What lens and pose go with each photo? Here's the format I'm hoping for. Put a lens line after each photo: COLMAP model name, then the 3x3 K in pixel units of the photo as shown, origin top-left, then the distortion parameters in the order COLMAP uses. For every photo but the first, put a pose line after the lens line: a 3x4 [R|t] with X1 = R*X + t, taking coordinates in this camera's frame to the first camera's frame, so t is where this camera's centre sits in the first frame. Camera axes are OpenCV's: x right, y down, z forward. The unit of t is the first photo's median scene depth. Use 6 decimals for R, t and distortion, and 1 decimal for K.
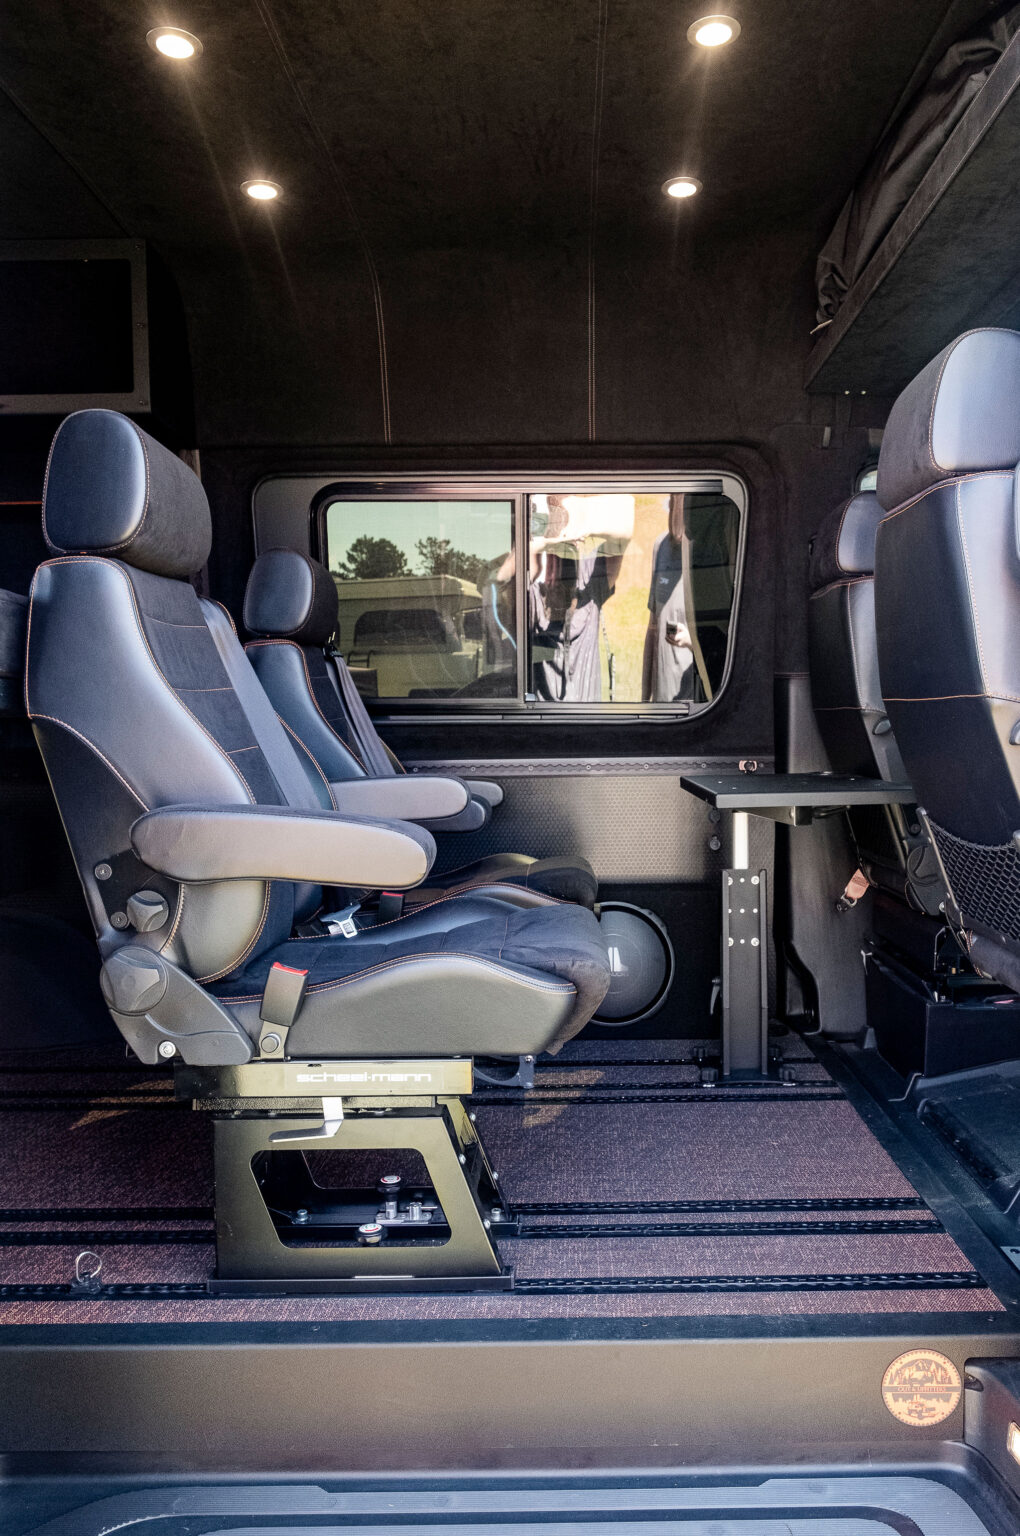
lens RADIAL K [[1109.6, 0, 512.9], [0, 1109.6, 794.2], [0, 0, 1]] dist [0.000801, 0.002767]
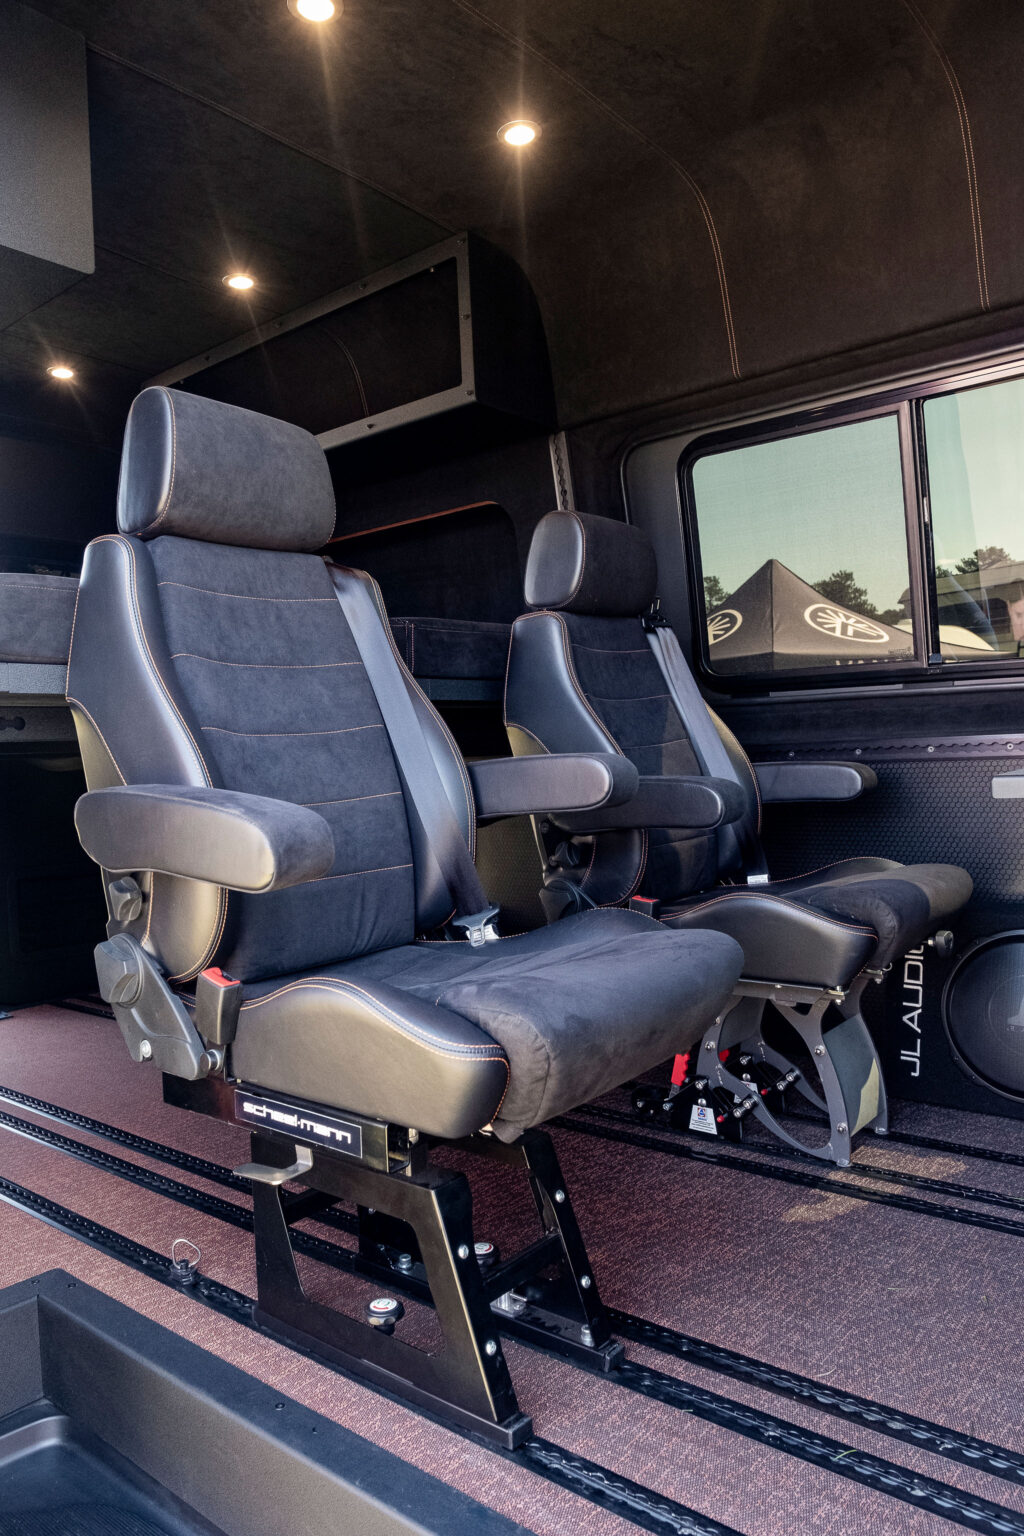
lens RADIAL K [[1031.8, 0, 512.0], [0, 1031.8, 768.0], [0, 0, 1]] dist [-0.006921, 0.000803]
pose [[0.785425, -0.009190, -0.618888, 0.290756], [-0.003864, 0.999797, -0.019750, 0.006254], [0.618944, 0.017904, 0.785231, 0.313877]]
